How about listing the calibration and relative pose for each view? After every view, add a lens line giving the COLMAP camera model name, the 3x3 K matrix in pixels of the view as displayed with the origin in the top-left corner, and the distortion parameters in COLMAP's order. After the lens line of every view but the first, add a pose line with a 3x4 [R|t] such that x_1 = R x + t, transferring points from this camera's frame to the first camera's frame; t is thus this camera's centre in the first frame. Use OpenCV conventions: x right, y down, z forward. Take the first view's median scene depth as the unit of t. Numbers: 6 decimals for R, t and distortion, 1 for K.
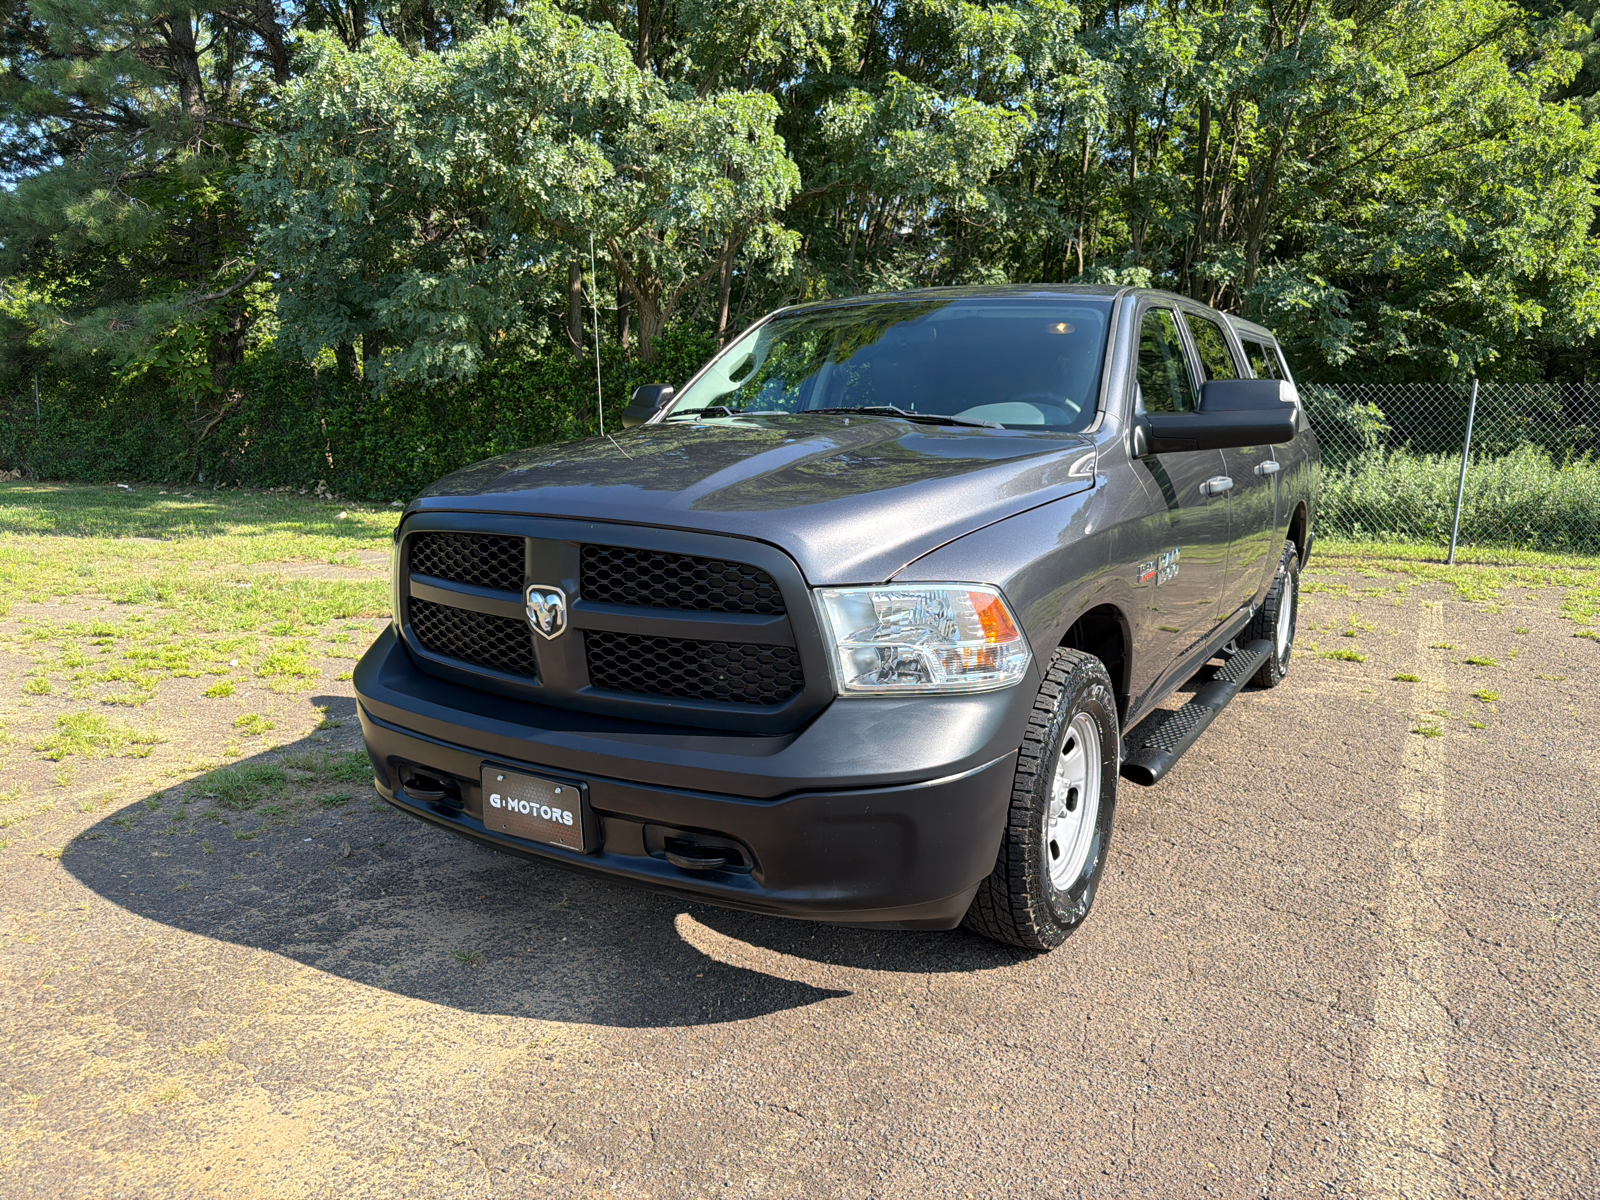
lens RADIAL K [[1131.5, 0, 799.7], [0, 1131.5, 615.8], [0, 0, 1]] dist [0.012025, -0.022082]
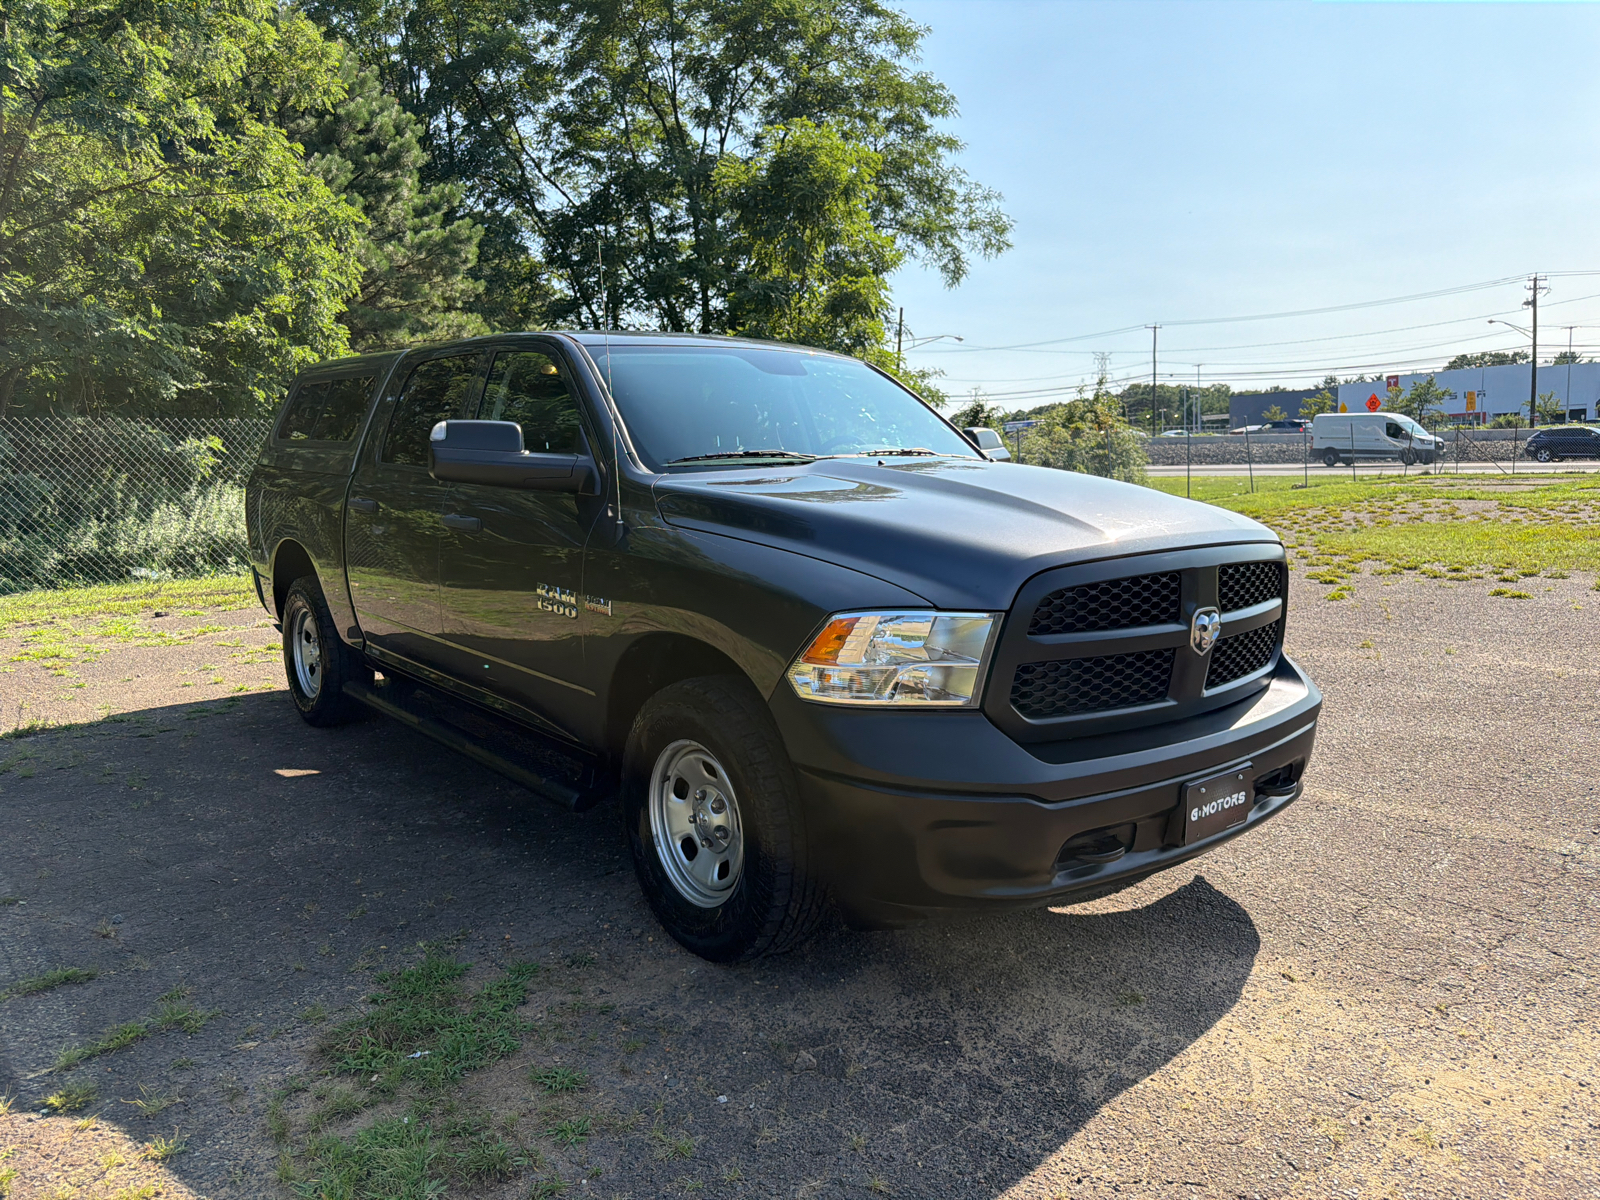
lens RADIAL K [[1128.4, 0, 803.3], [0, 1128.4, 613.7], [0, 0, 1]] dist [0.015155, -0.022595]
pose [[0.346009, -0.146213, 0.926768, -0.810516], [0.172737, 0.980825, 0.090250, -0.110287], [-0.922193, 0.128860, 0.364630, 0.547795]]
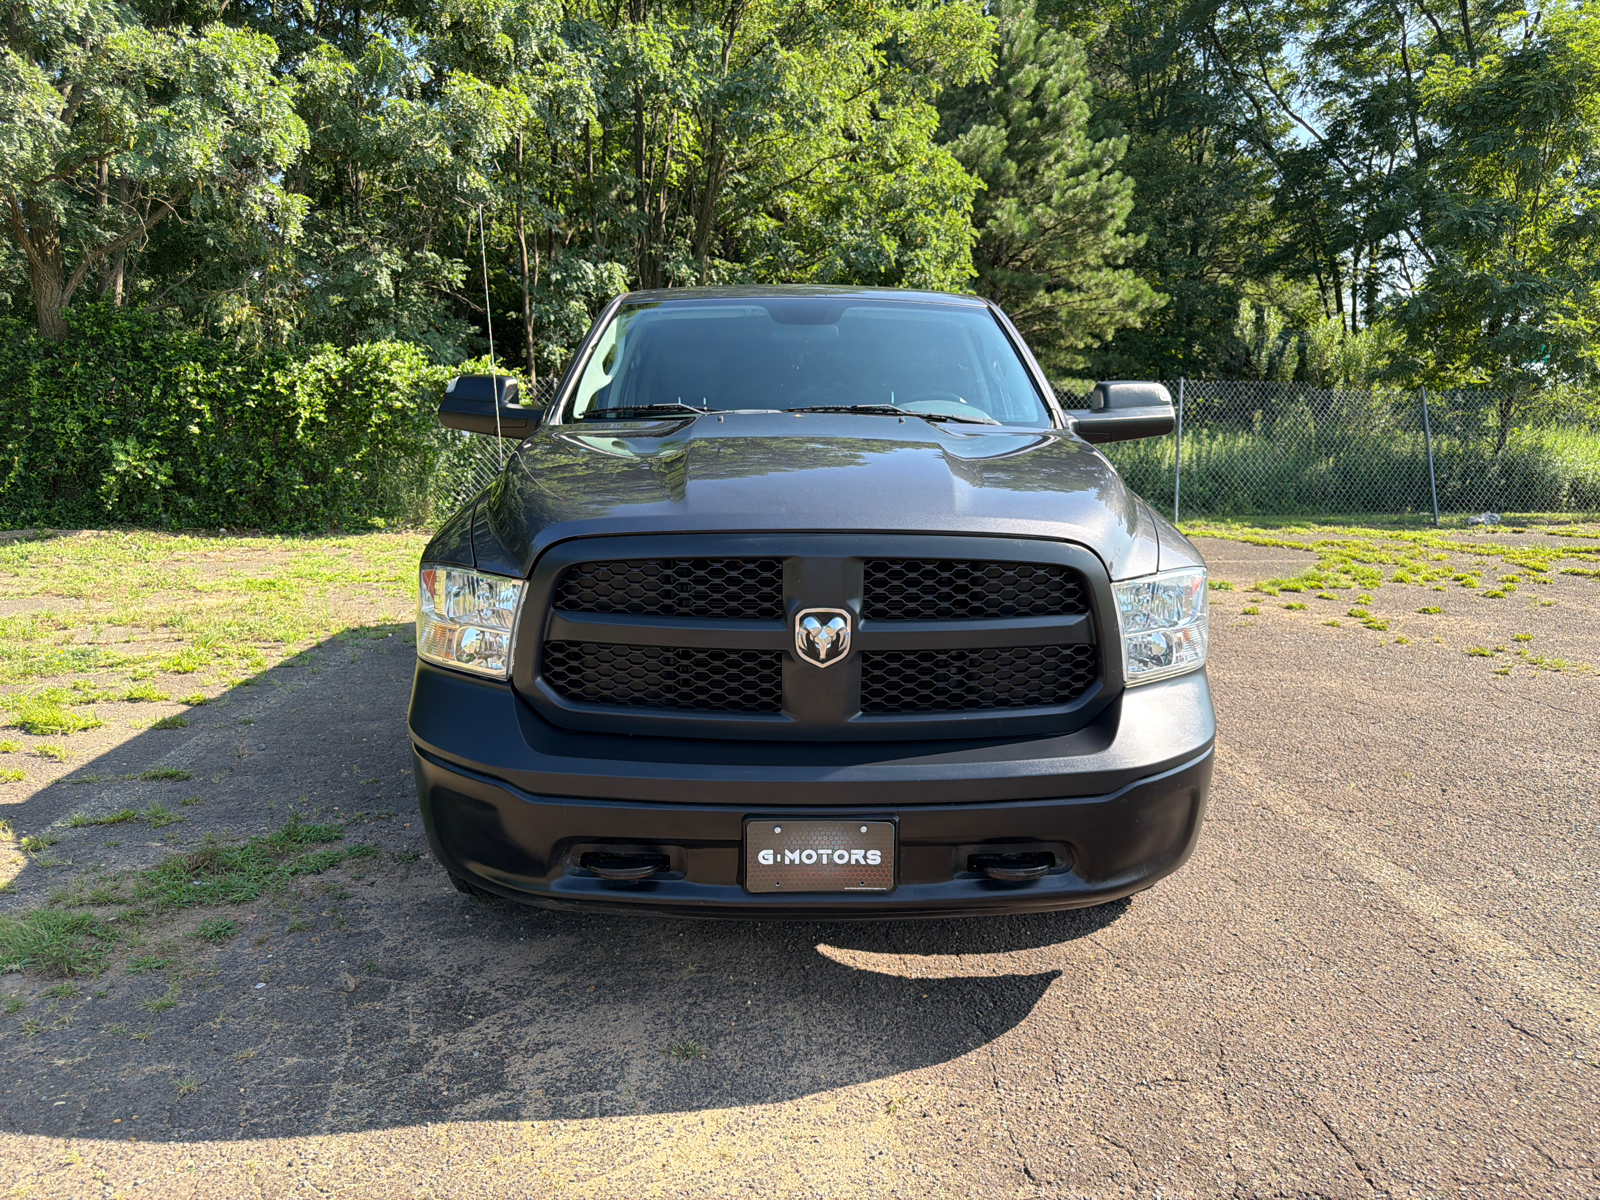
lens RADIAL K [[1124.4, 0, 800.3], [0, 1124.4, 607.9], [0, 0, 1]] dist [0.048700, -0.064628]
pose [[0.849616, -0.094307, 0.518901, -0.402619], [0.092207, 0.995290, 0.029914, -0.031651], [-0.519279, 0.022430, 0.854311, 0.137157]]
